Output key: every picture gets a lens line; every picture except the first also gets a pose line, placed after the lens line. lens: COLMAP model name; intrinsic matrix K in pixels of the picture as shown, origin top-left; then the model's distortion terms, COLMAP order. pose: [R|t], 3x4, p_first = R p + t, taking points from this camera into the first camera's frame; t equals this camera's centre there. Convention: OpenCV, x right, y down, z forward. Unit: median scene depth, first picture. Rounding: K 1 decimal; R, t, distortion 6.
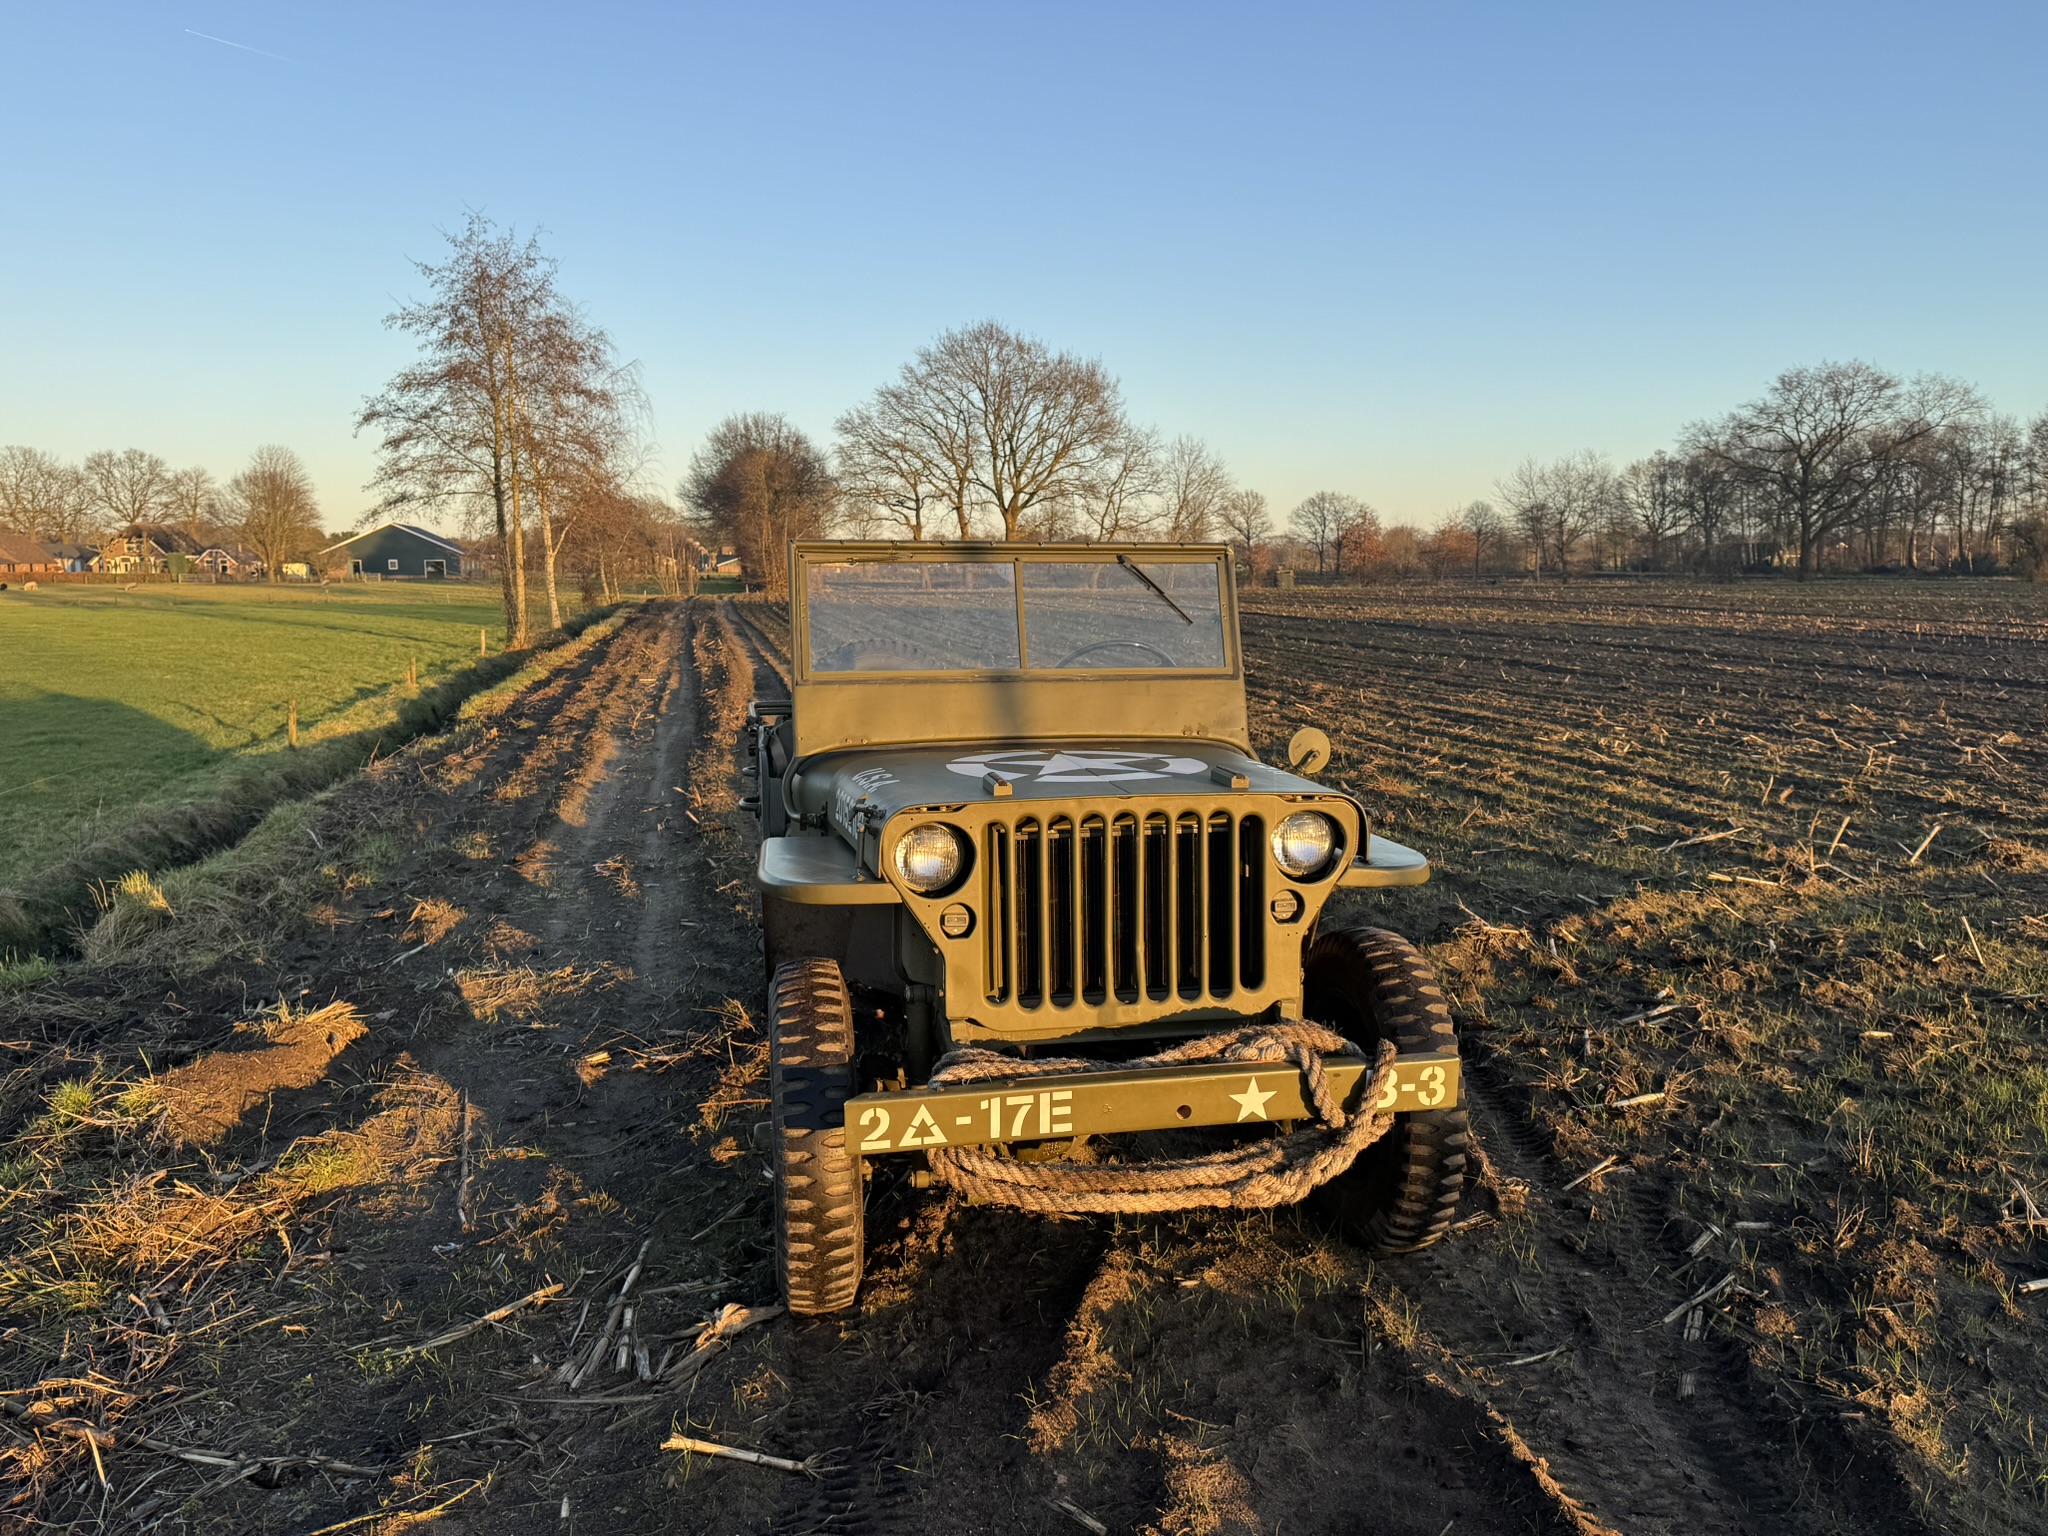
lens RADIAL K [[1428.6, 0, 1021.7], [0, 1428.6, 777.4], [0, 0, 1]] dist [0.192929, -0.392040]
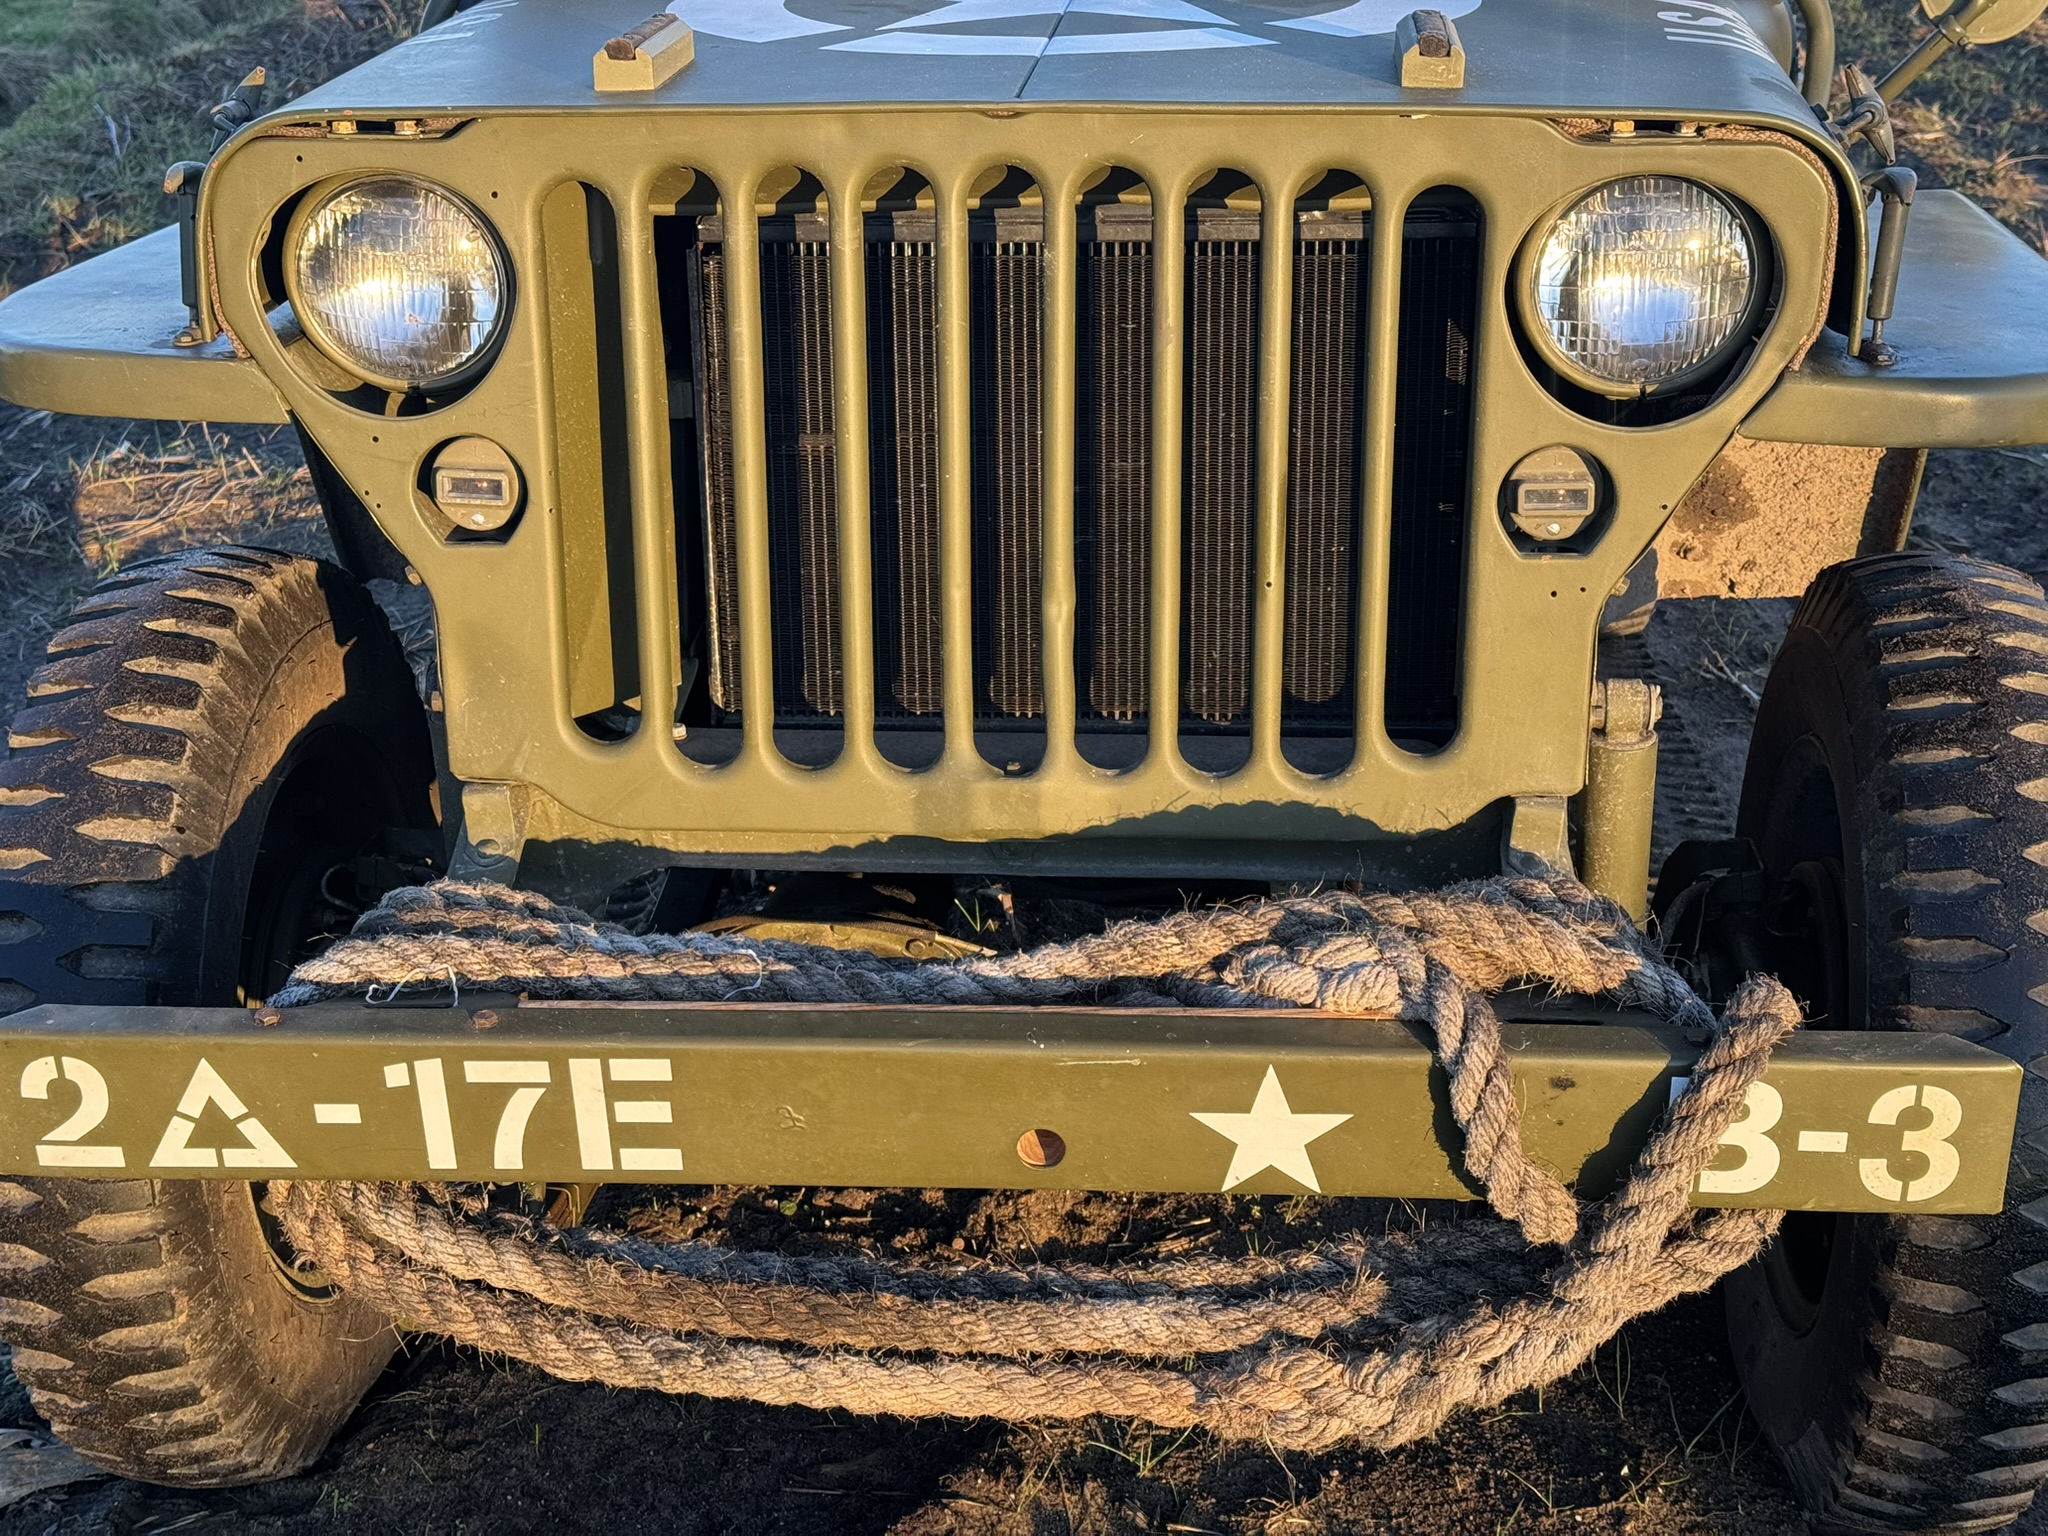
lens RADIAL K [[2844.4, 0, 1020.3], [0, 2844.4, 794.7], [0, 0, 1]] dist [0.216345, -0.457411]
pose [[0.964933, 0.089575, -0.246738, 0.237001], [-0.024929, 0.966997, 0.253564, -0.000700], [0.261308, -0.238522, 0.935321, 0.404525]]
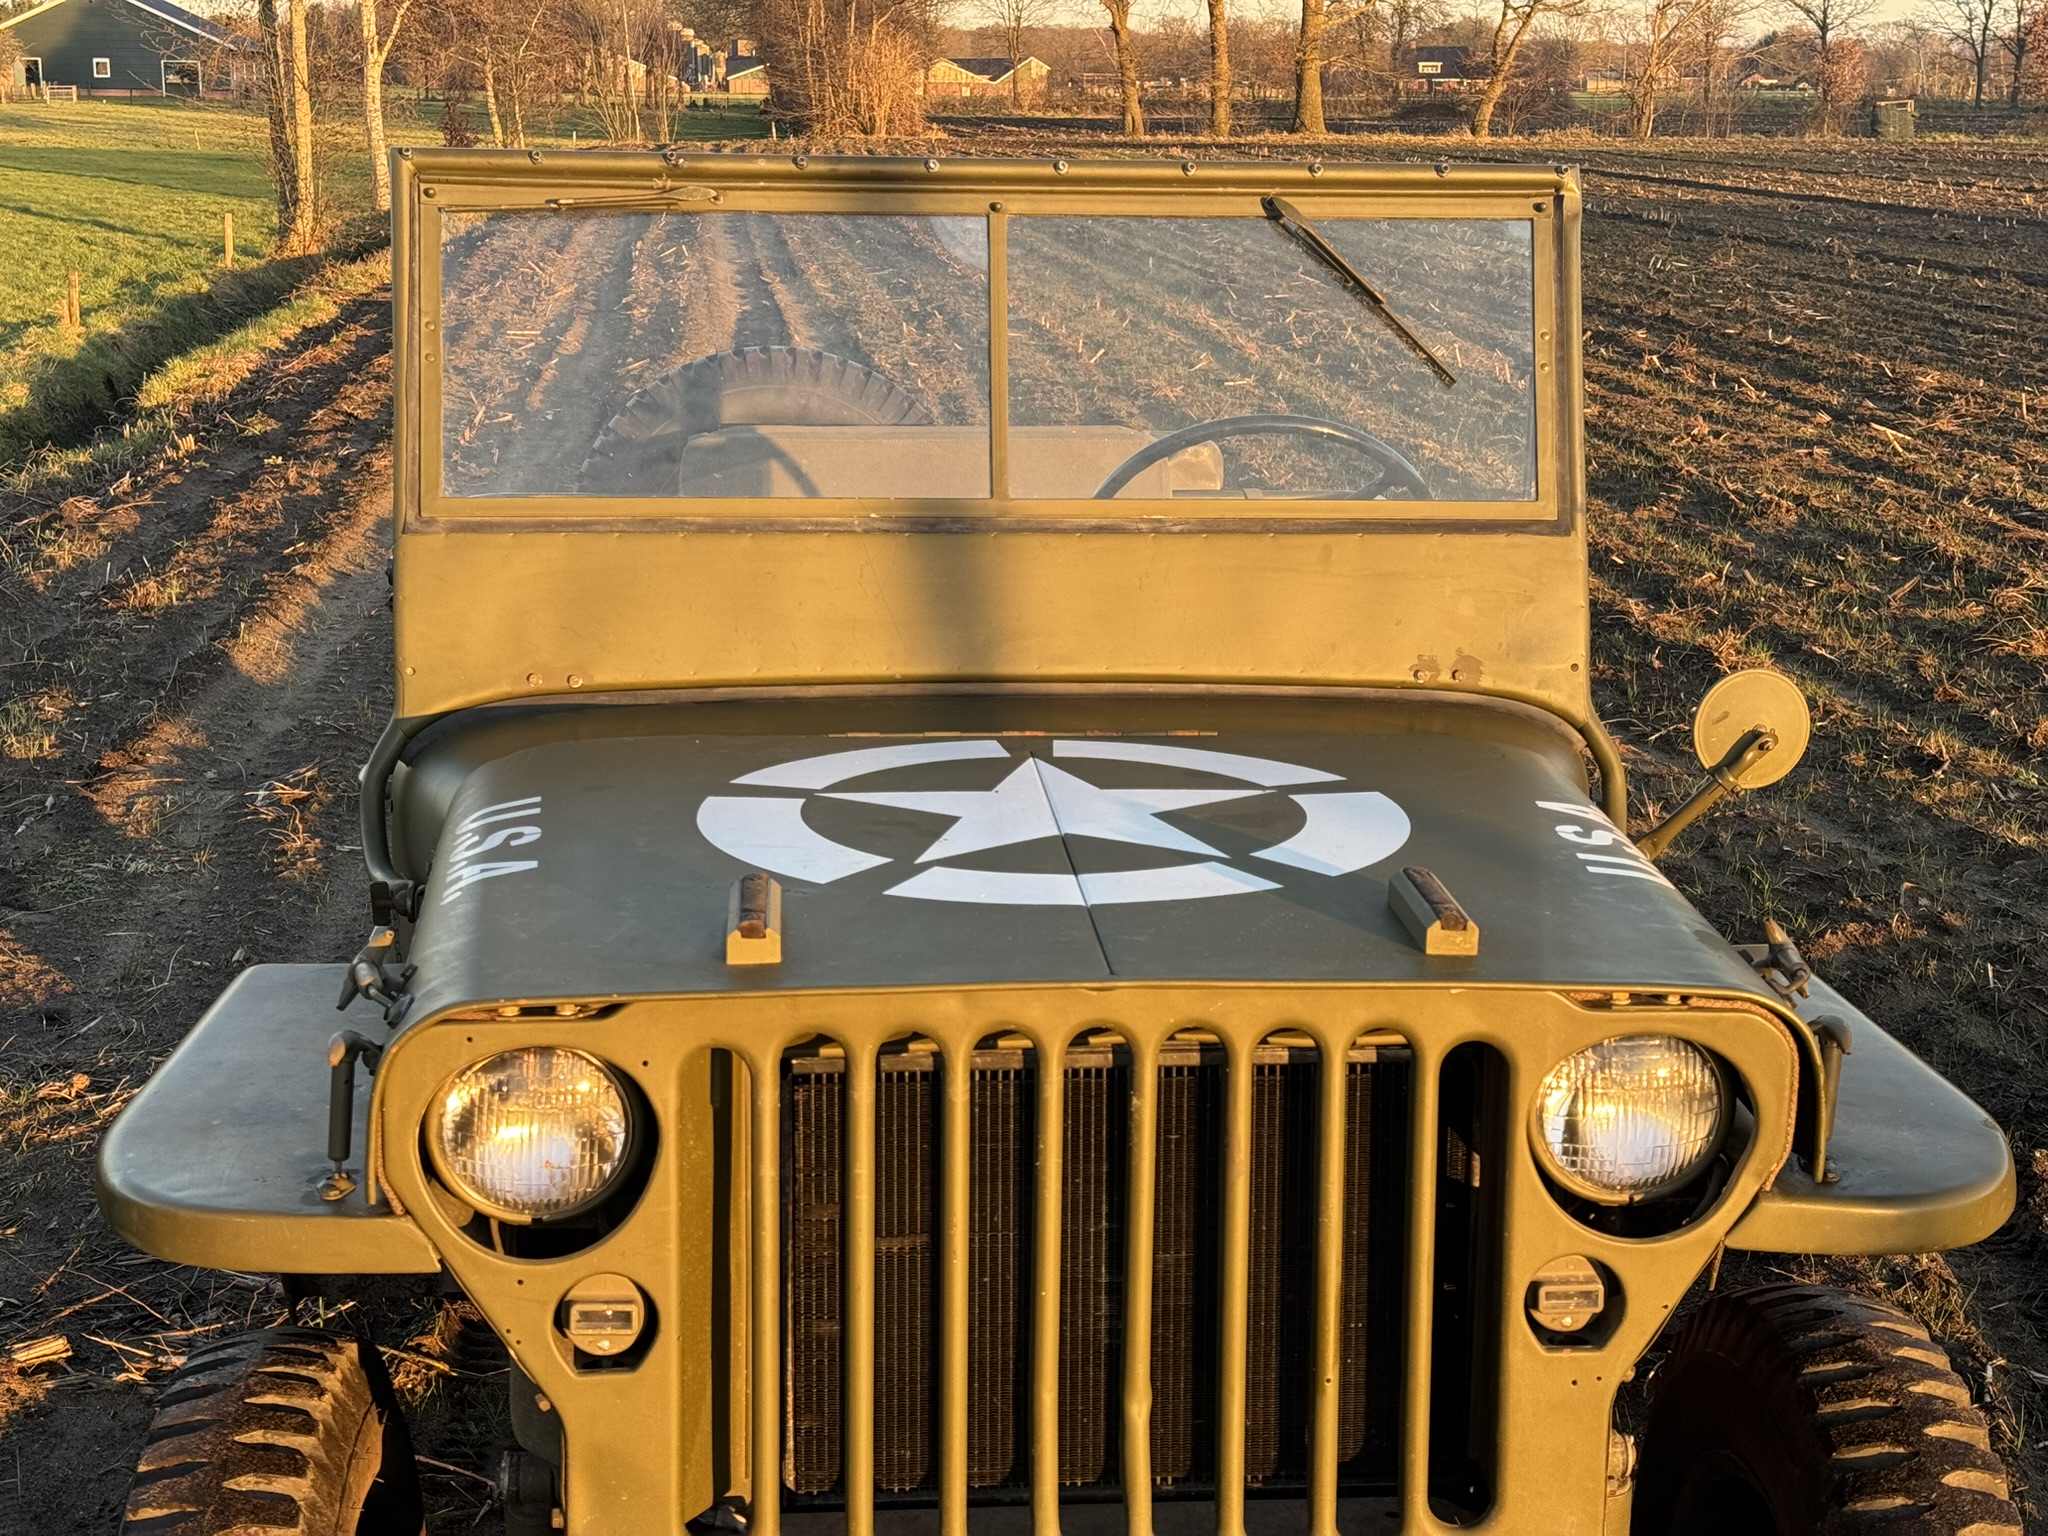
lens RADIAL K [[2844.4, 0, 1020.3], [0, 2844.4, 794.7], [0, 0, 1]] dist [0.216345, -0.457411]
pose [[0.994116, 0.038063, -0.101413, 0.121174], [-0.028153, 0.994846, 0.097415, -0.098795], [0.104598, -0.093987, 0.990064, 0.320171]]
